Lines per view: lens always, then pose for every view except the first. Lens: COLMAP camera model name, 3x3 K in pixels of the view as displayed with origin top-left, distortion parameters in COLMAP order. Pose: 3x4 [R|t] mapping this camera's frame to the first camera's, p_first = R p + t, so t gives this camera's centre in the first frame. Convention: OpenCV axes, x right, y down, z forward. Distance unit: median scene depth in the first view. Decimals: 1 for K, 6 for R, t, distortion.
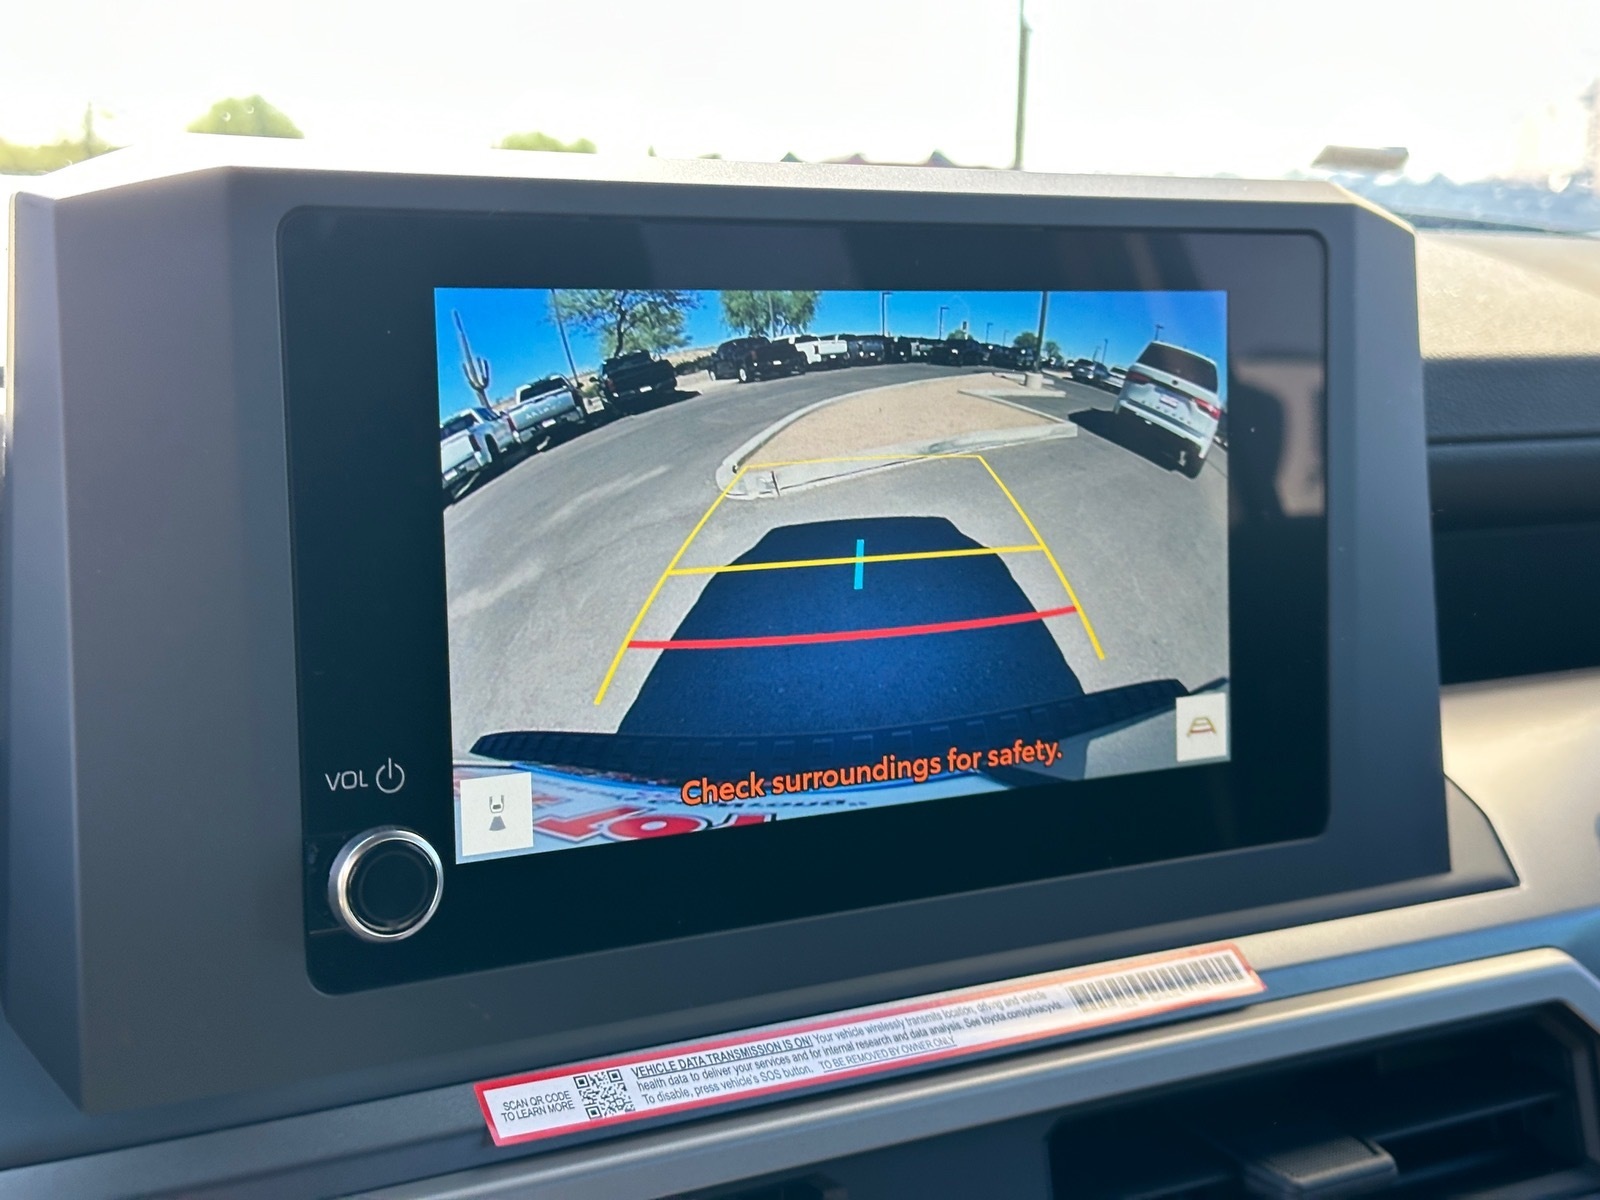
lens RADIAL K [[2273.2, 0, 800.0], [0, 2273.2, 600.0], [0, 0, 1]] dist [0.088245, 0.015267]
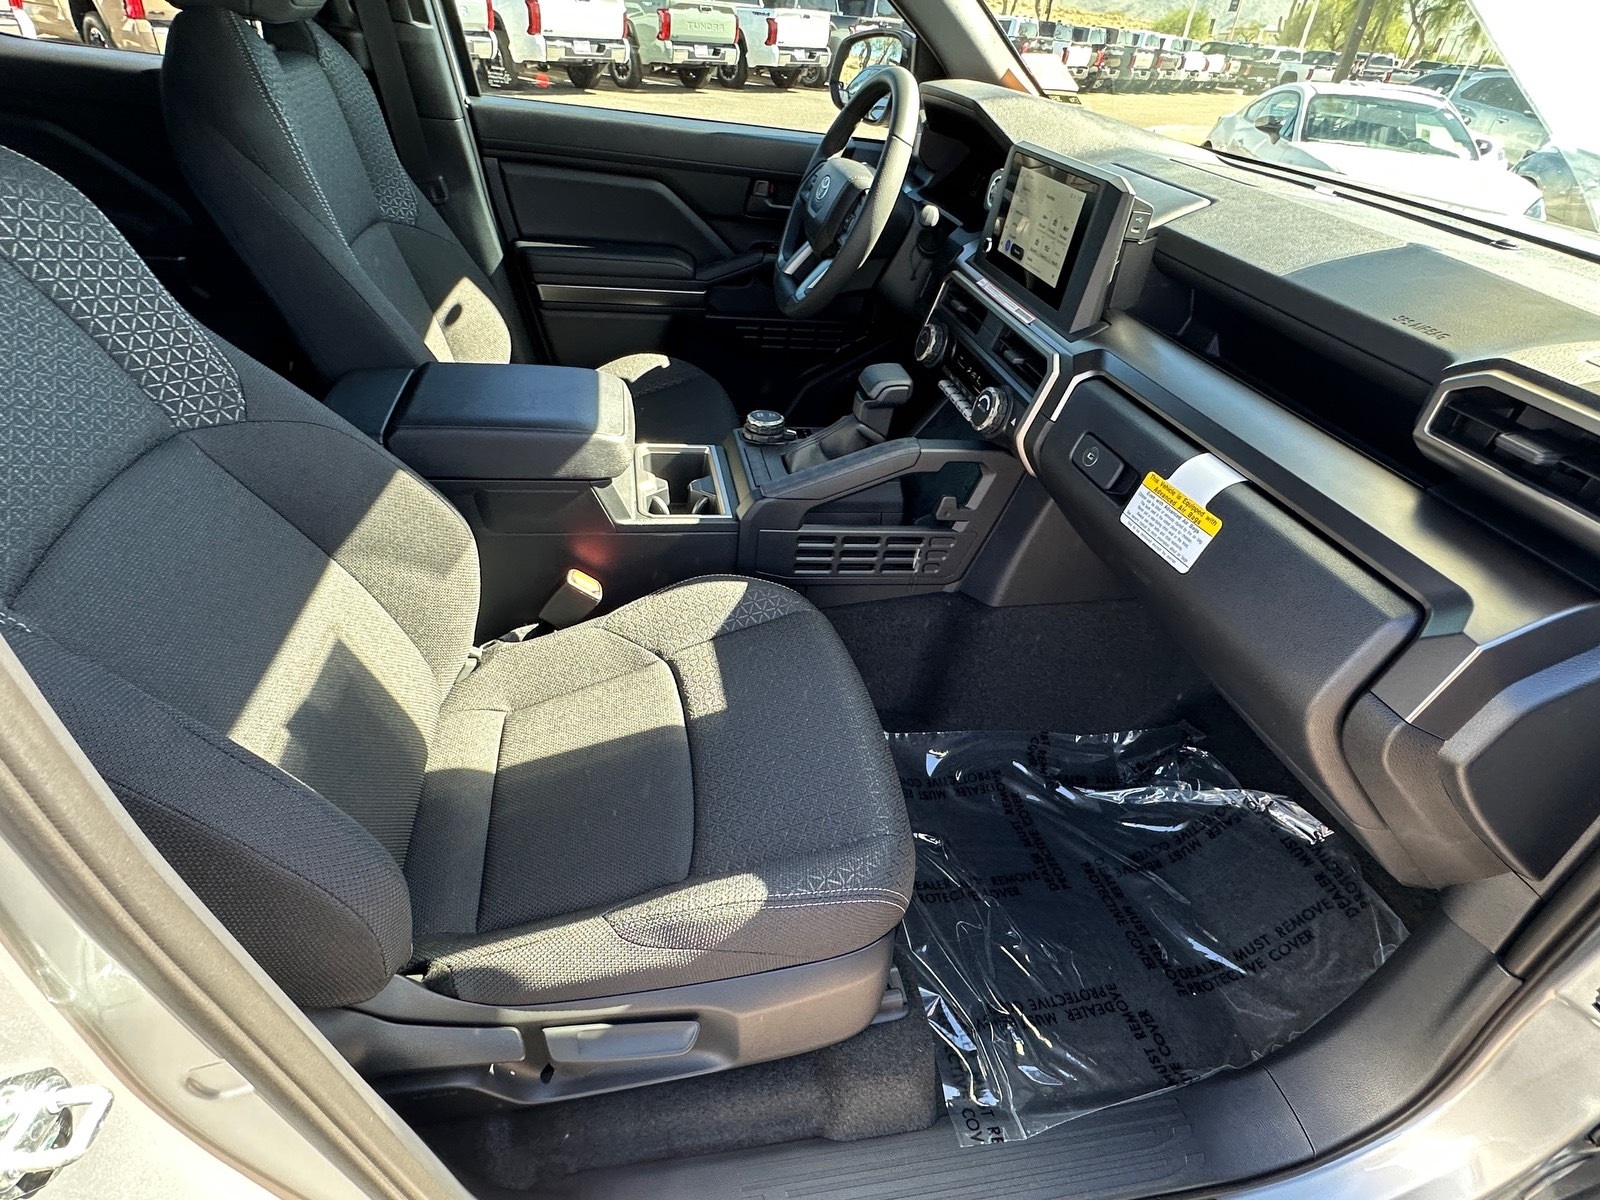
lens RADIAL K [[843.3, 0, 800.0], [0, 843.3, 600.0], [0, 0, 1]] dist [-0.010398, 0.001869]
pose [[-0.355041, 0.493334, -0.794083, 2.905800], [-0.244954, 0.770651, 0.588298, -0.472593], [0.902188, 0.403384, -0.152769, 1.327386]]
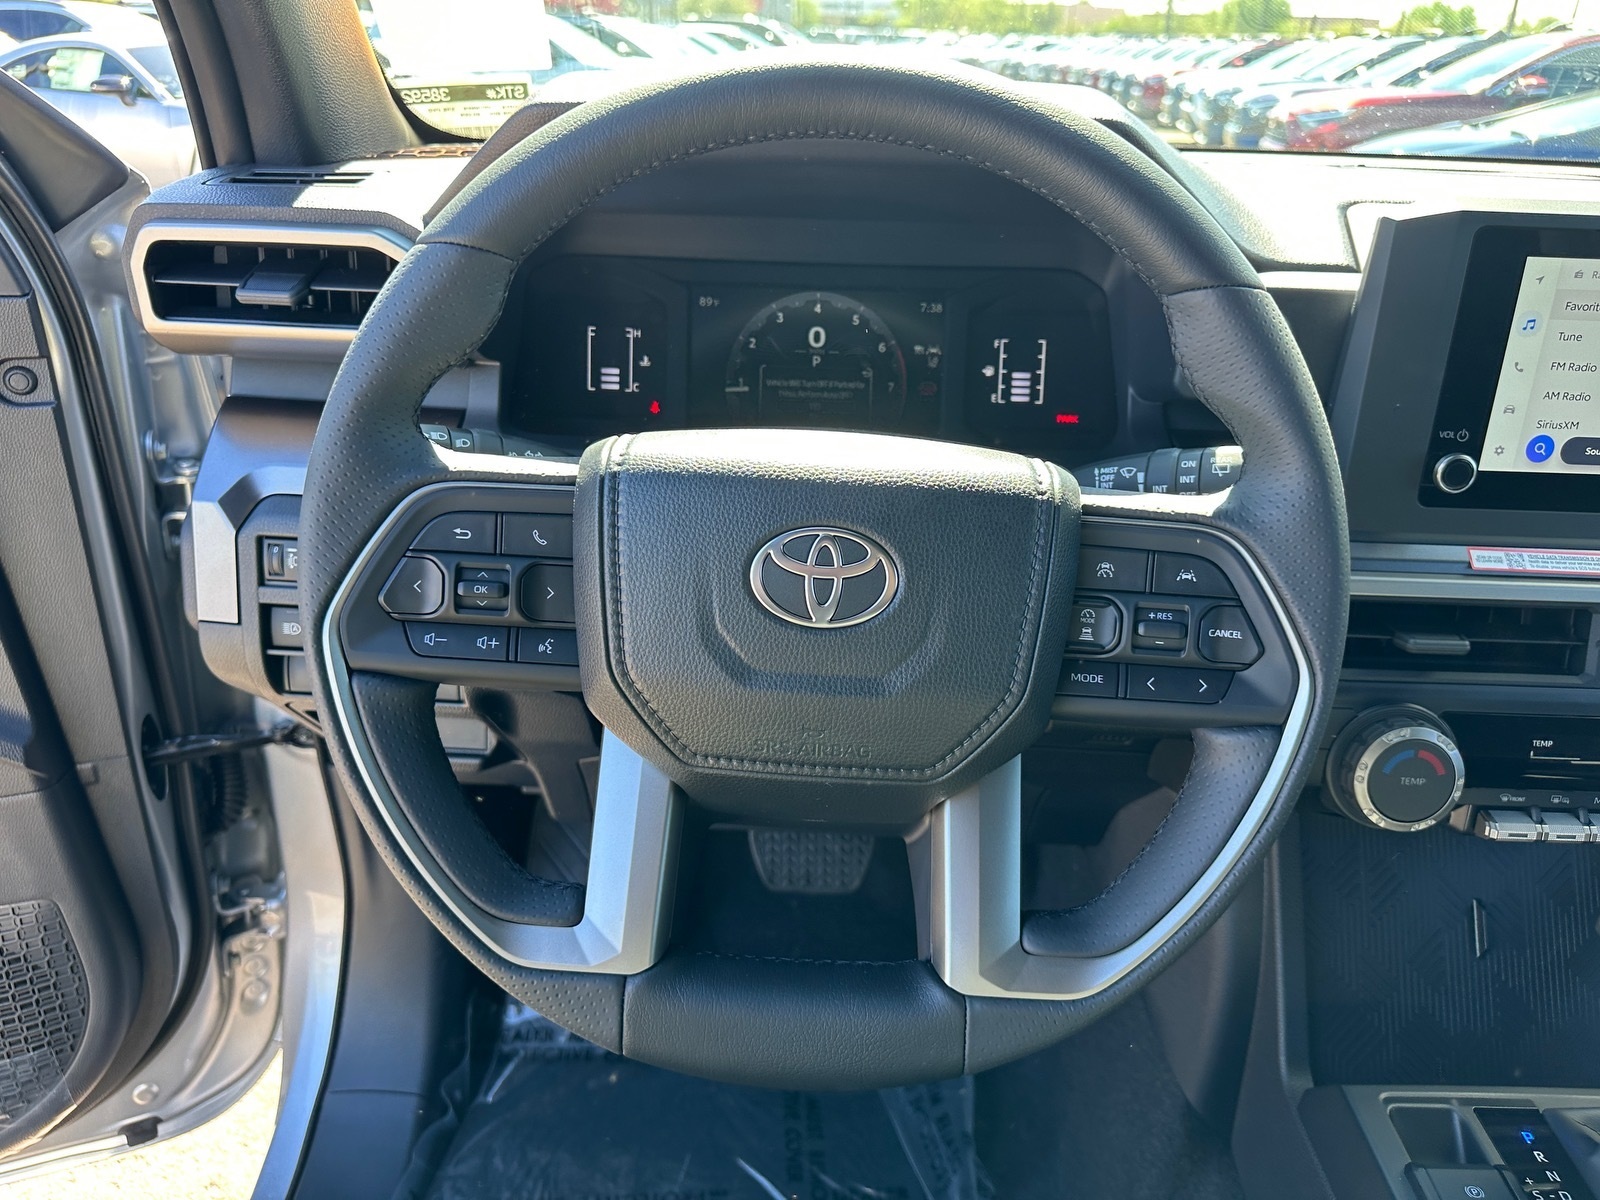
lens RADIAL K [[1125.4, 0, 802.3], [0, 1125.4, 596.8], [0, 0, 1]] dist [0.118485, -0.205620]
pose [[0.838787, 0.235037, -0.491115, -0.124005], [-0.092366, 0.950376, 0.297075, -0.076189], [0.536568, -0.203820, 0.818872, -0.625167]]
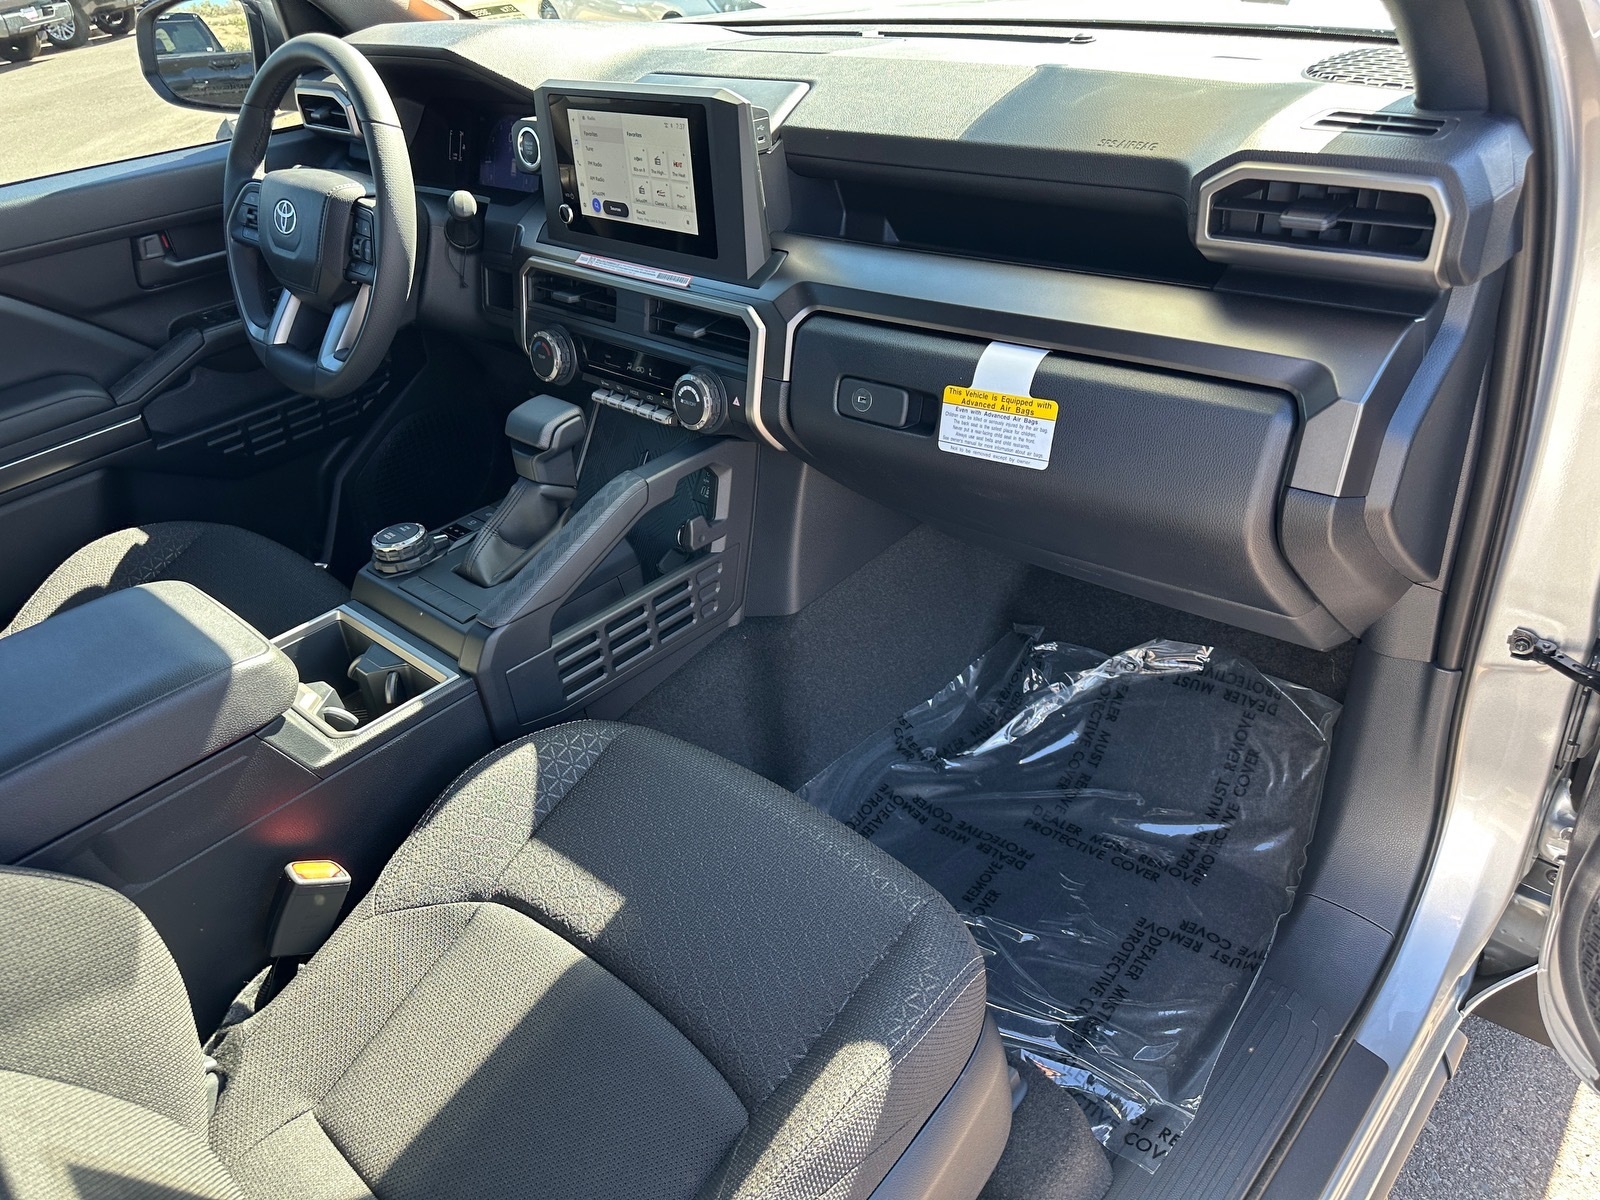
lens RADIAL K [[1125.4, 0, 802.3], [0, 1125.4, 596.8], [0, 0, 1]] dist [0.118485, -0.205620]
pose [[0.274104, 0.482066, -0.832153, 2.997591], [-0.051327, 0.871394, 0.487892, -0.500880], [0.960329, -0.091022, 0.263596, 0.692552]]
